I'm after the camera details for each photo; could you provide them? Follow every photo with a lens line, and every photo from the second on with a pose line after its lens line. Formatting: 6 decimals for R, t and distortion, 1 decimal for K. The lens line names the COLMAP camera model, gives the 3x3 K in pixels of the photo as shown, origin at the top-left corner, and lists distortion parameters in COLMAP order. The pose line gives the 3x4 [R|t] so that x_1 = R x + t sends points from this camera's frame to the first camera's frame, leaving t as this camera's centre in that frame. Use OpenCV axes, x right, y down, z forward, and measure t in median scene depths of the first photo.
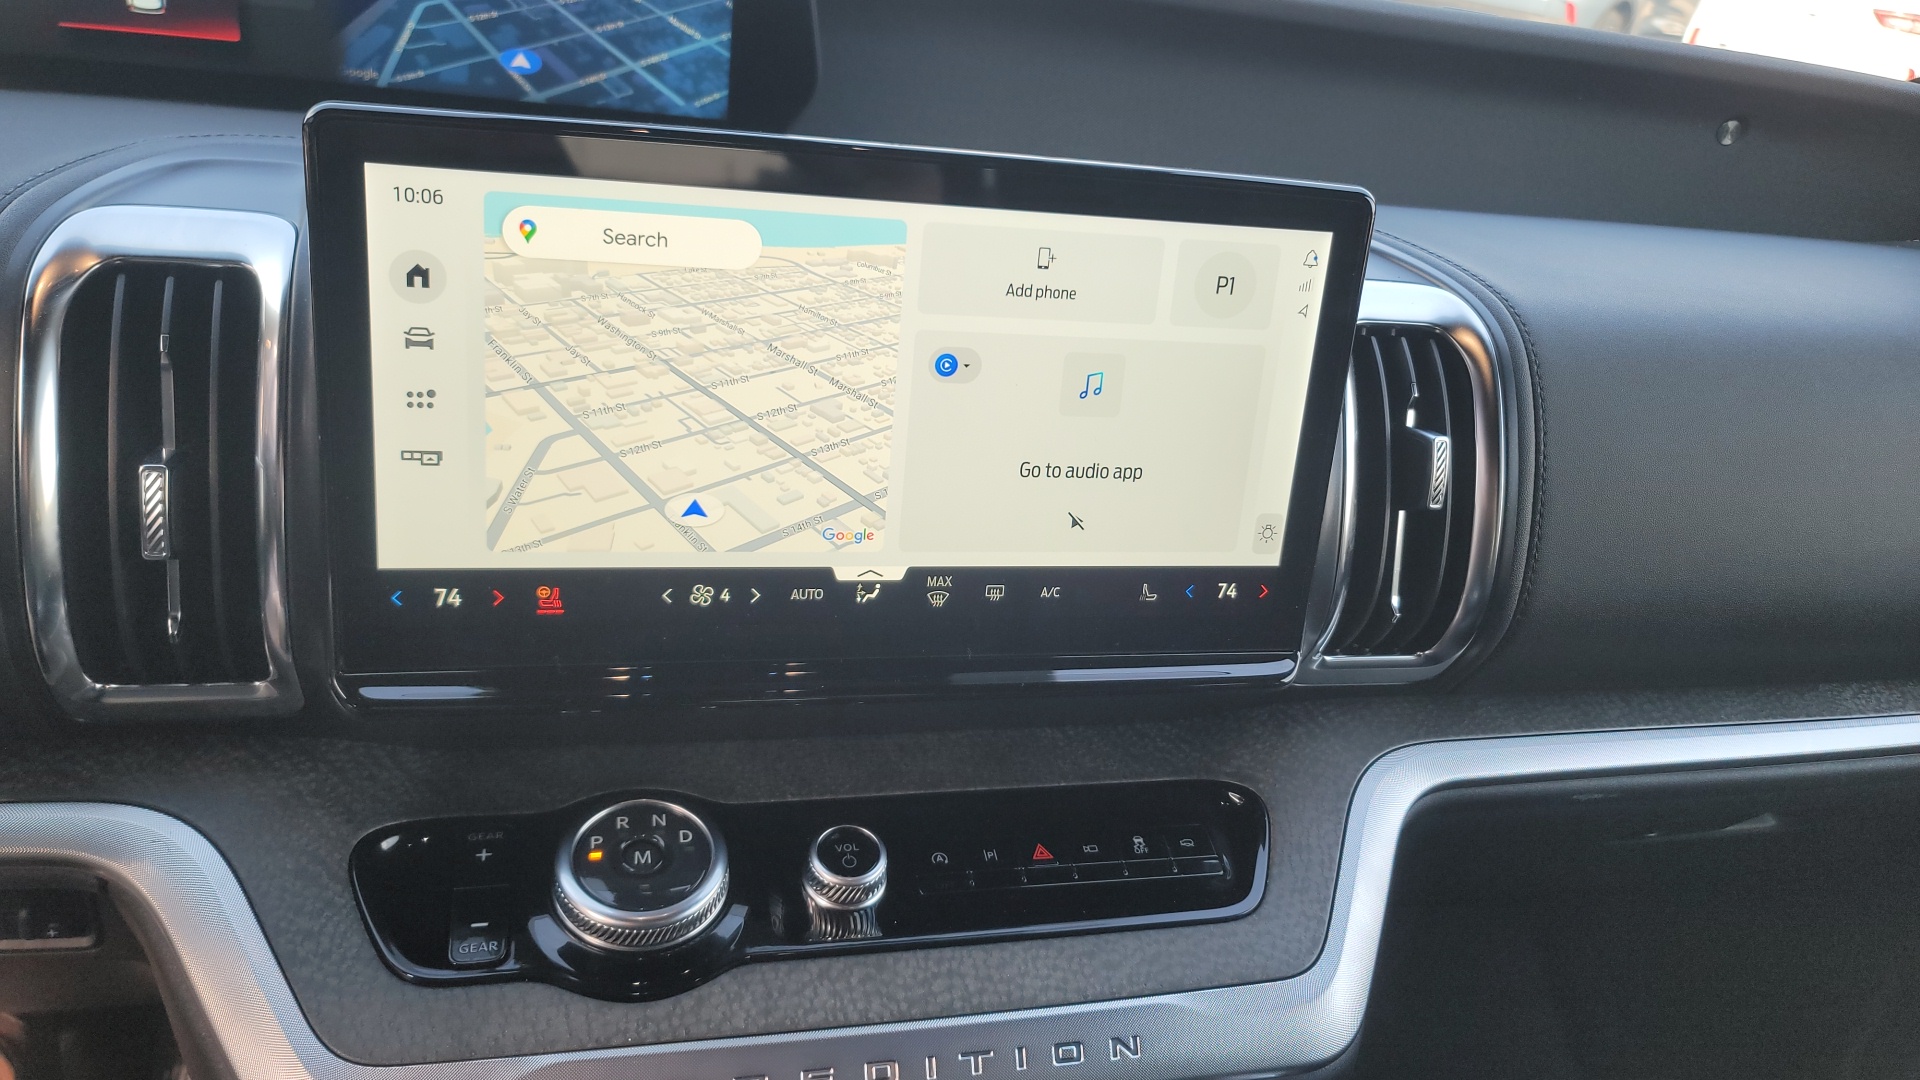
lens RADIAL K [[1420.6, 0, 1001.8], [0, 1420.6, 504.3], [0, 0, 1]] dist [0.003626, 0.000493]
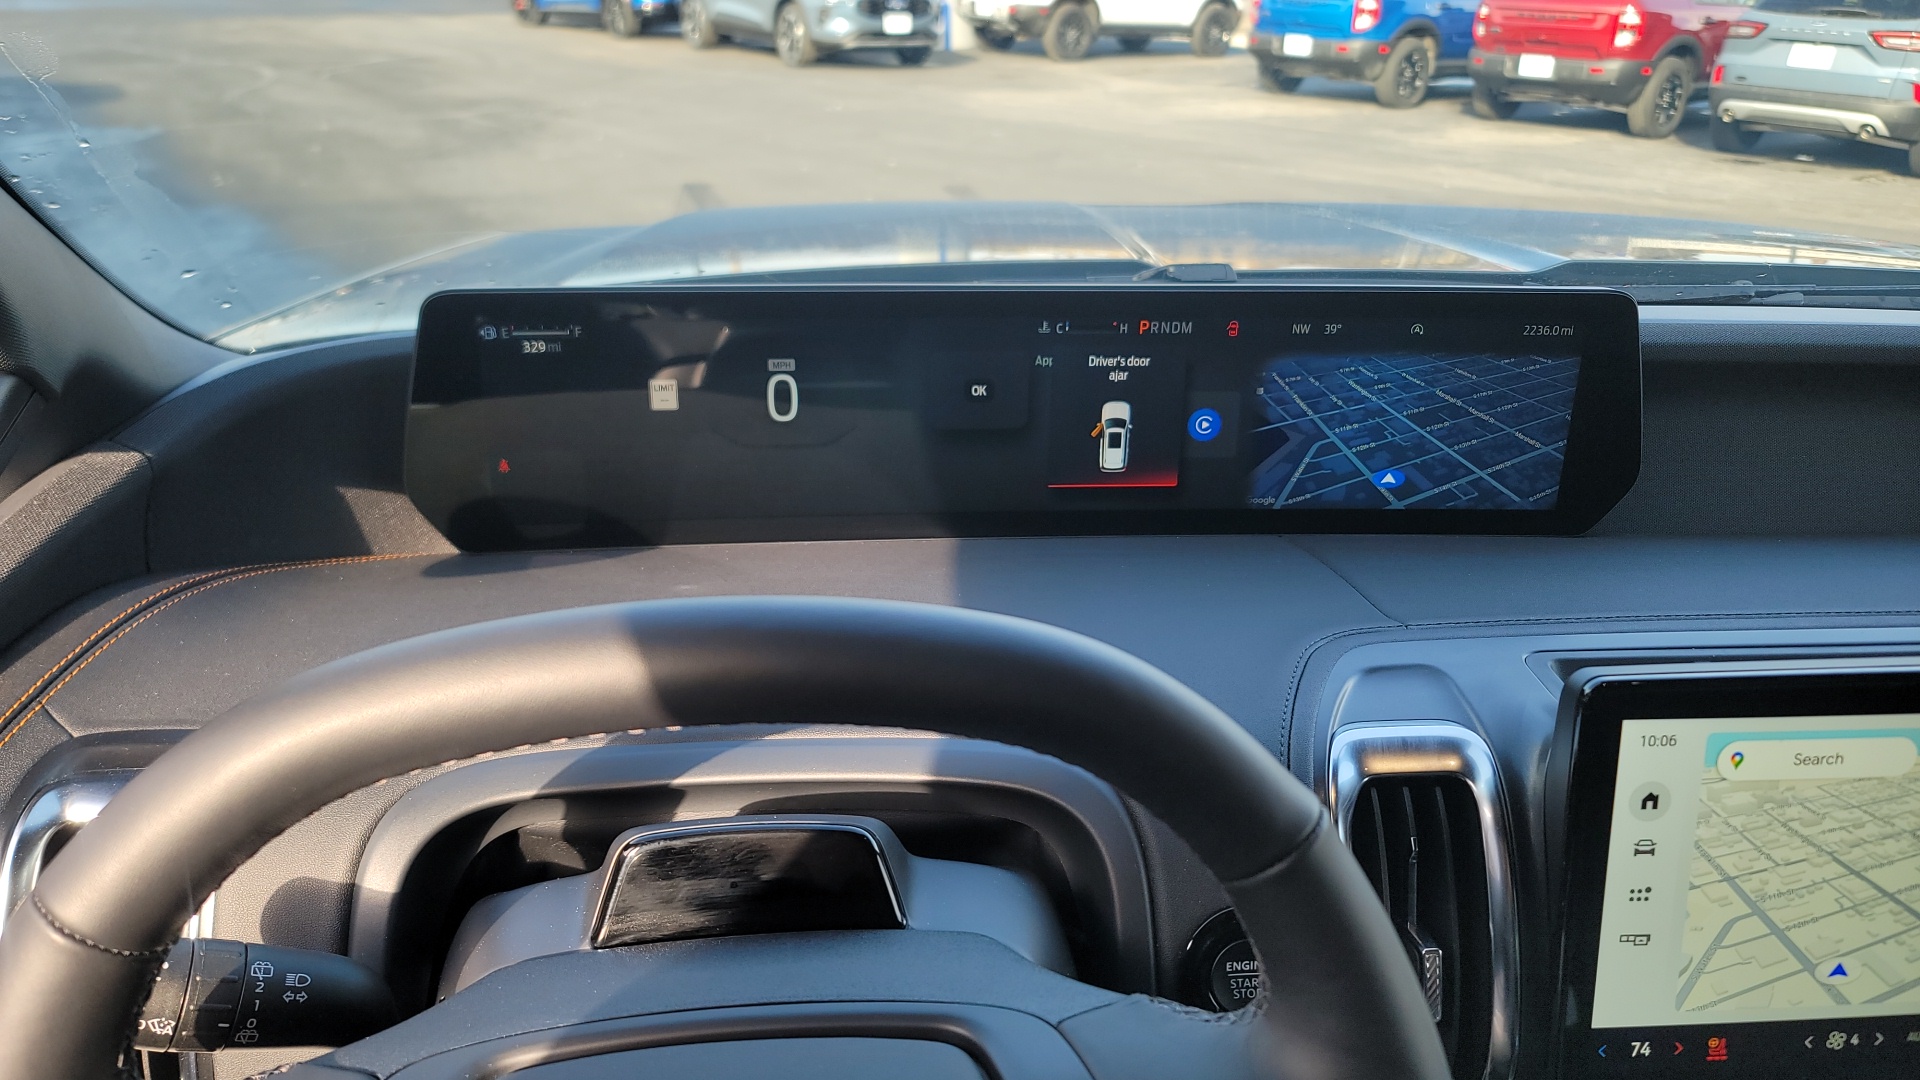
lens RADIAL K [[1397.0, 0, 960.9], [0, 1397.0, 505.2], [0, 0, 1]] dist [0.031639, -0.010351]
pose [[0.975683, -0.046939, -0.214100, -0.625253], [0.028878, 0.995814, -0.086722, -0.284366], [0.217274, 0.078430, 0.972955, -0.303013]]
